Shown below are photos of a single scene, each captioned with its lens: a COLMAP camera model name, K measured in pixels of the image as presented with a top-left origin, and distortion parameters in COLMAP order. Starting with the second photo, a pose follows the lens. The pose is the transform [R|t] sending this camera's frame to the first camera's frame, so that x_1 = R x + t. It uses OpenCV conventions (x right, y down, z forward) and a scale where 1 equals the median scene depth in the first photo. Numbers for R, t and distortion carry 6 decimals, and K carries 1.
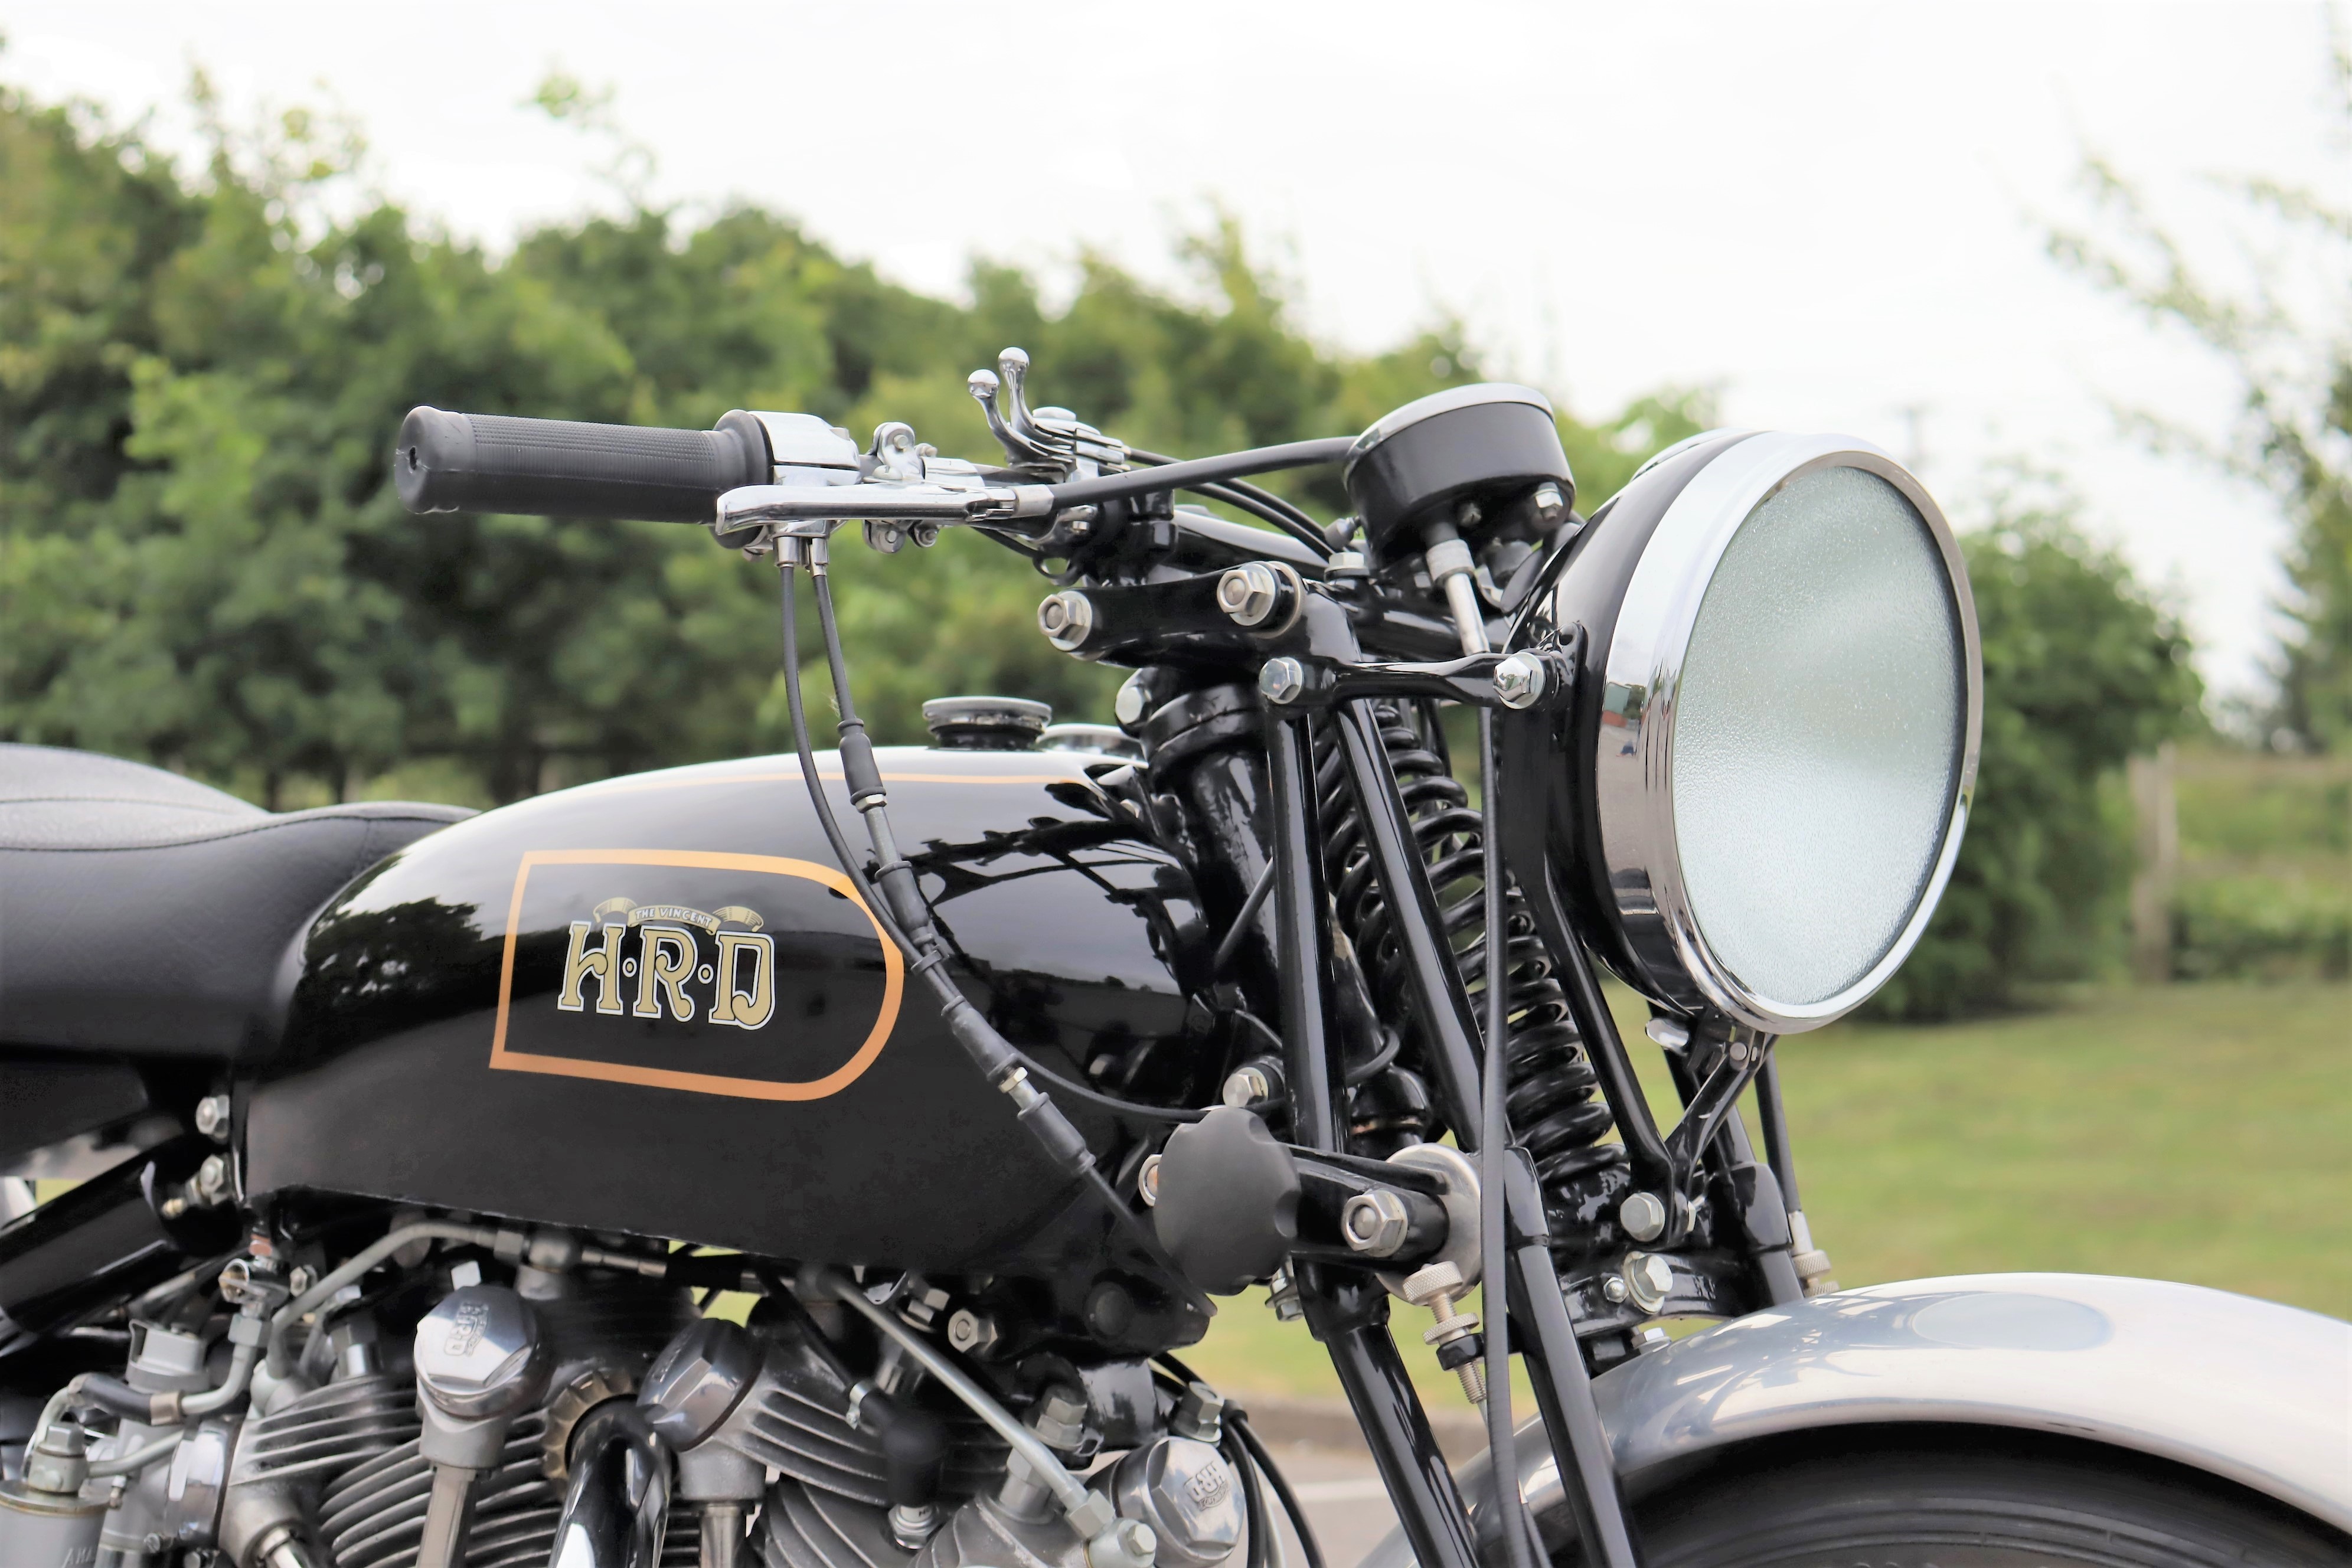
lens RADIAL K [[4305.5, 0, 1182.5], [0, 4305.5, 788.6], [0, 0, 1]] dist [0.219049, 0.000000]
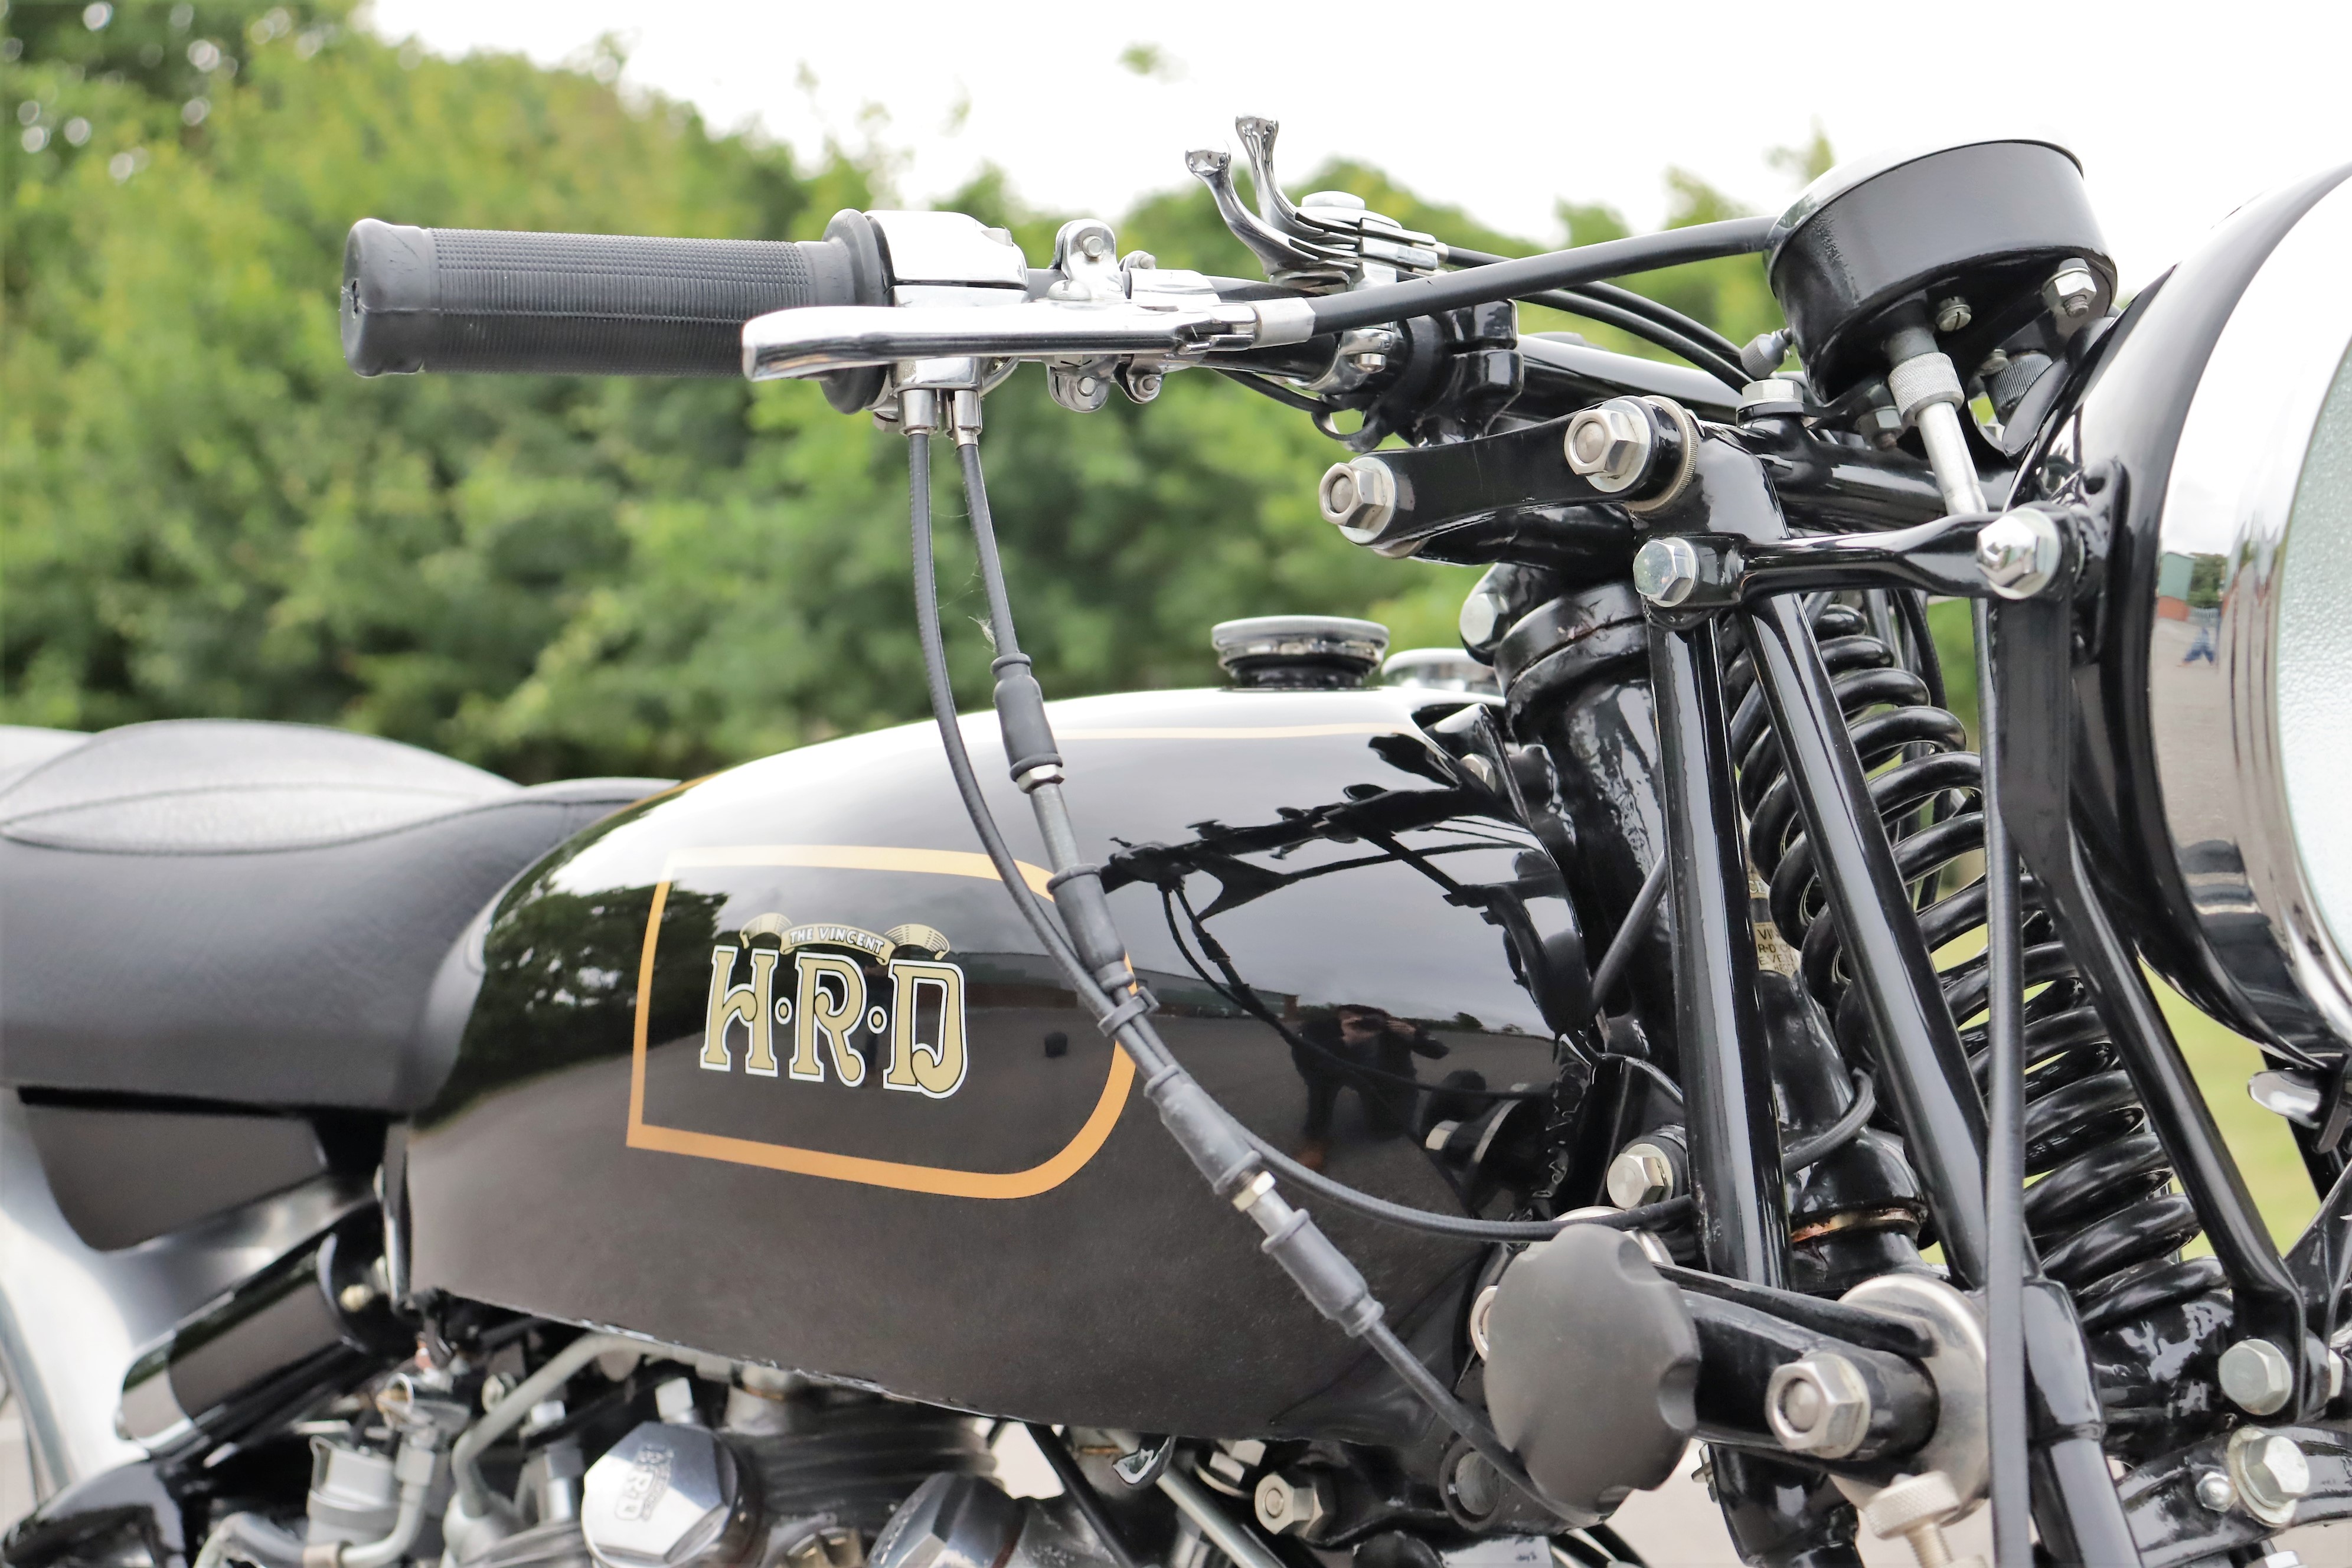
lens RADIAL K [[4042.1, 0, 1157.8], [0, 4042.1, 775.2], [0, 0, 1]] dist [0.147316, 0.000000]
pose [[0.986499, -0.032668, -0.160477, 0.044019], [0.035006, 0.999318, 0.011764, -0.003635], [0.159983, -0.017223, 0.986969, 0.355345]]
